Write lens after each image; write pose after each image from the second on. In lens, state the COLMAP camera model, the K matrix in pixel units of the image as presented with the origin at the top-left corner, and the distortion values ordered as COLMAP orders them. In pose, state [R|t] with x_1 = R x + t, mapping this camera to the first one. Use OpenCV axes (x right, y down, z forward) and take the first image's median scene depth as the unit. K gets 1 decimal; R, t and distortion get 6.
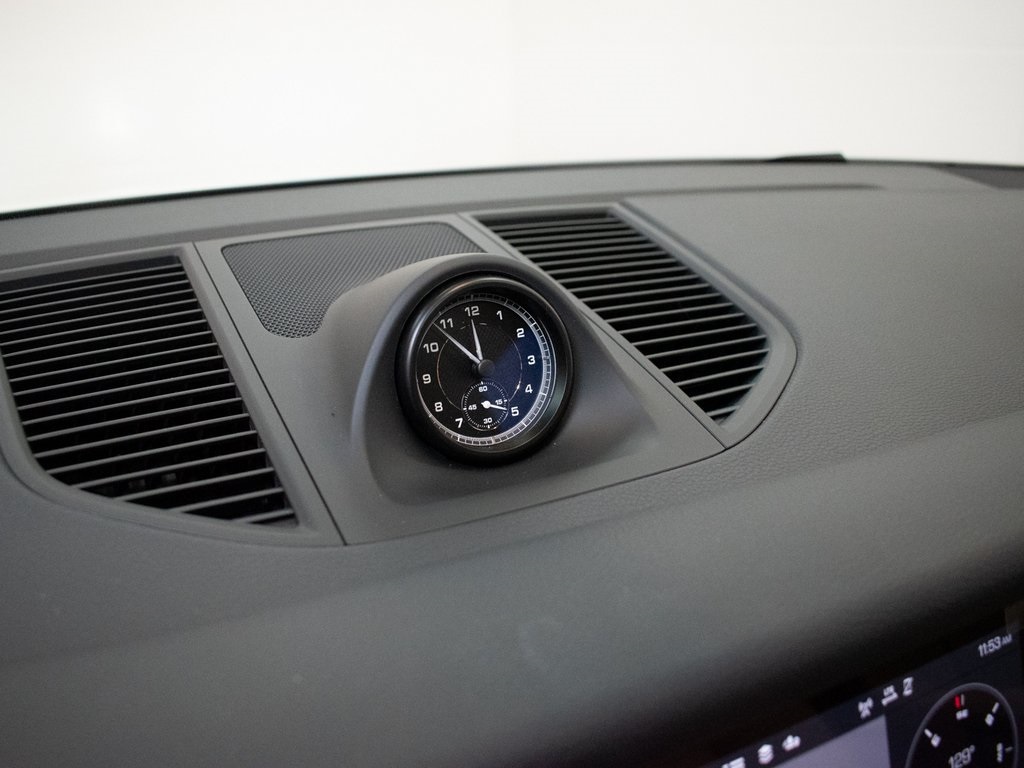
lens RADIAL K [[878.4, 0, 510.0], [0, 878.4, 381.3], [0, 0, 1]] dist [-0.098417, 0.011708]
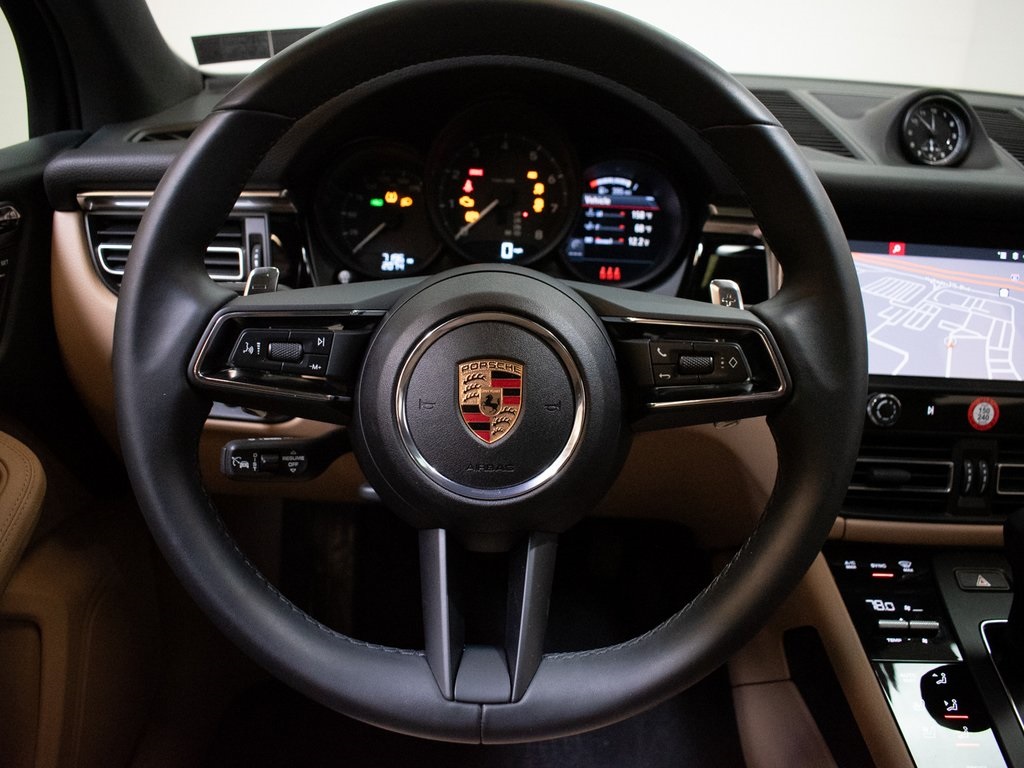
lens RADIAL K [[878.4, 0, 506.6], [0, 878.4, 384.1], [0, 0, 1]] dist [-0.098417, 0.011708]
pose [[0.891947, 0.224153, -0.392666, -0.004771], [-0.211340, 0.974438, 0.076194, 0.757911], [0.399708, 0.015026, 0.916519, -1.699823]]
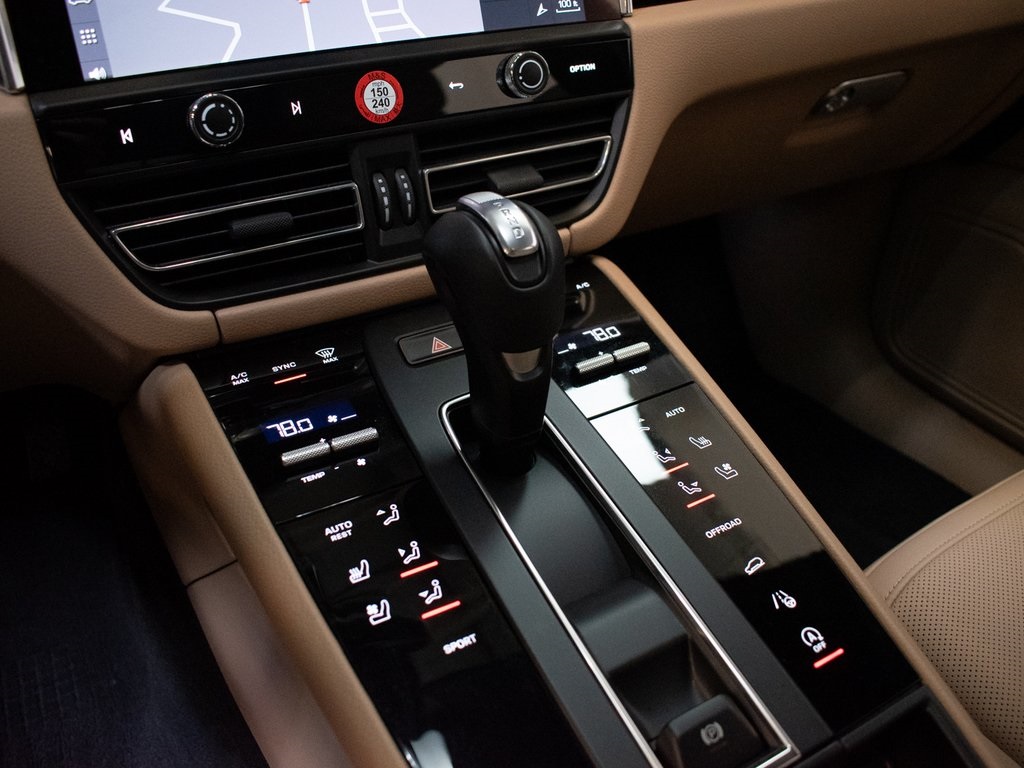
lens RADIAL K [[878.4, 0, 505.6], [0, 878.4, 380.1], [0, 0, 1]] dist [-0.098417, 0.011708]
pose [[0.997982, -0.012918, 0.062166, 0.349326], [-0.000765, 0.976570, 0.215198, 0.885571], [-0.063489, -0.214812, 0.974590, -0.751122]]
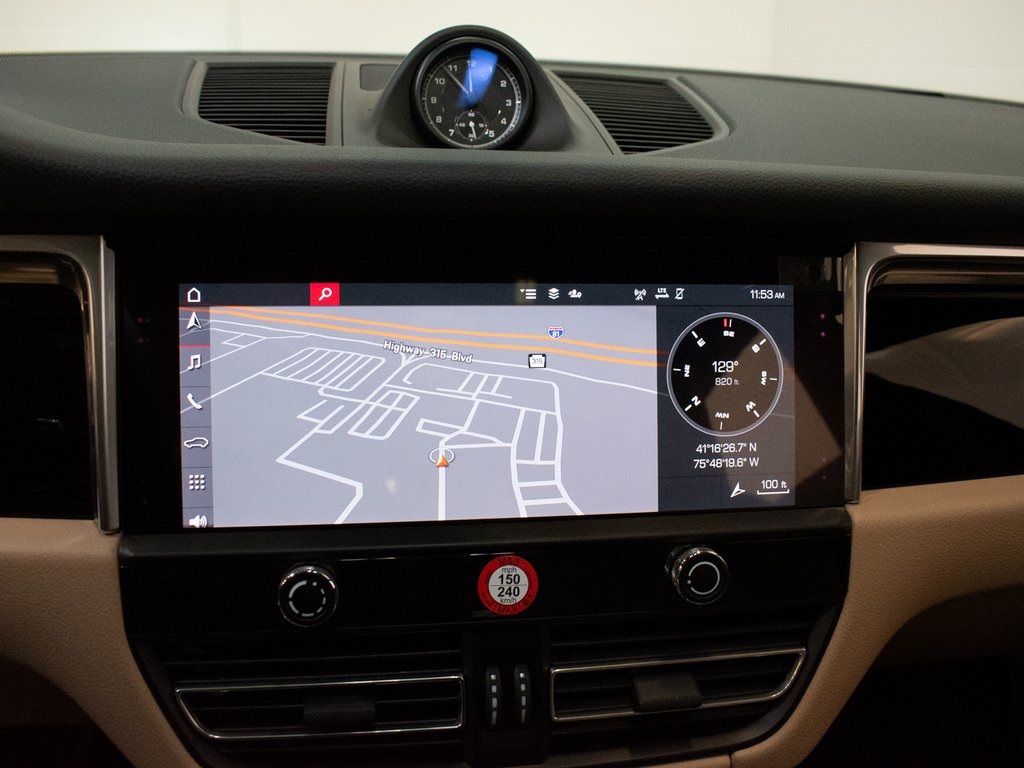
lens RADIAL K [[878.4, 0, 512.4], [0, 878.4, 384.1], [0, 0, 1]] dist [-0.098417, 0.011708]
pose [[0.952451, 0.151541, -0.264332, 0.518044], [-0.156609, 0.987659, 0.001924, 0.466264], [0.261362, 0.039564, 0.964430, -0.427244]]
